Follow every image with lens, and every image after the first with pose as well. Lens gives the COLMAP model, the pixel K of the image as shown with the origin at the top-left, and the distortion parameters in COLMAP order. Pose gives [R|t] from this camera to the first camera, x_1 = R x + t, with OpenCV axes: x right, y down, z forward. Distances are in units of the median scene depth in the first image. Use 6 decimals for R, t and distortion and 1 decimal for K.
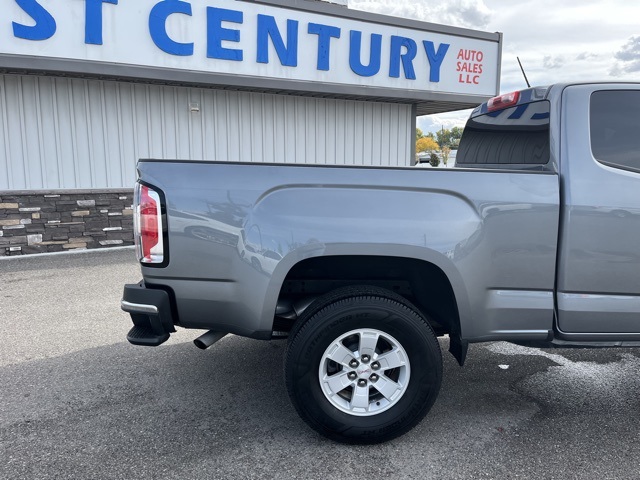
lens RADIAL K [[484.1, 0, 318.8], [0, 484.1, 232.3], [0, 0, 1]] dist [0.067197, -0.096759]
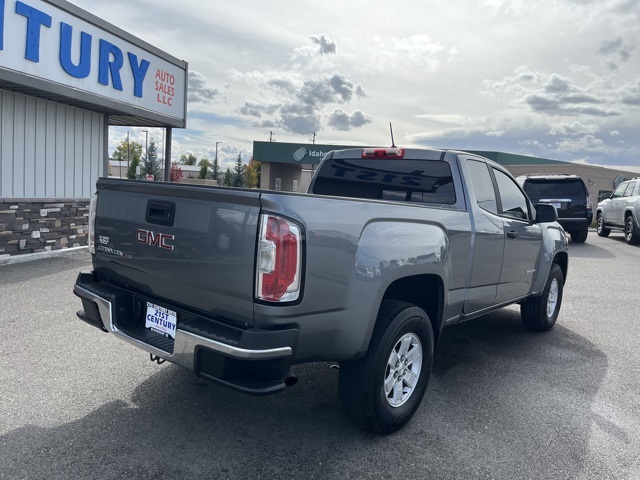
lens RADIAL K [[484.8, 0, 318.5], [0, 484.8, 237.0], [0, 0, 1]] dist [0.116516, -0.159890]
pose [[0.674079, -0.026927, 0.738168, -0.291907], [0.039884, 0.999204, 0.000027, -0.017526], [-0.737581, 0.029423, 0.674617, 0.092585]]
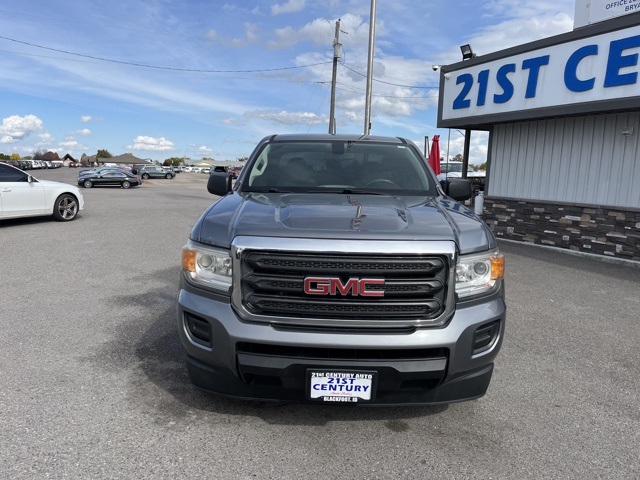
lens RADIAL K [[484.1, 0, 318.8], [0, 484.1, 232.3], [0, 0, 1]] dist [0.067197, -0.096759]
pose [[-0.056041, 0.121368, -0.991024, 0.845392], [-0.173564, 0.976287, 0.129378, -0.063802], [0.983227, 0.179257, -0.033647, 0.418956]]
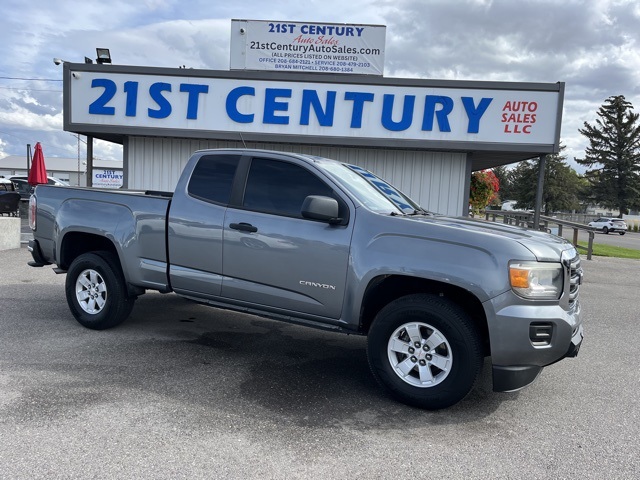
lens RADIAL K [[485.1, 0, 314.1], [0, 485.1, 238.4], [0, 0, 1]] dist [0.066531, -0.094851]
pose [[0.855660, 0.085027, -0.510506, 0.584085], [-0.122520, 0.991652, -0.040191, 0.010744], [0.502827, 0.096938, 0.858934, -0.095579]]
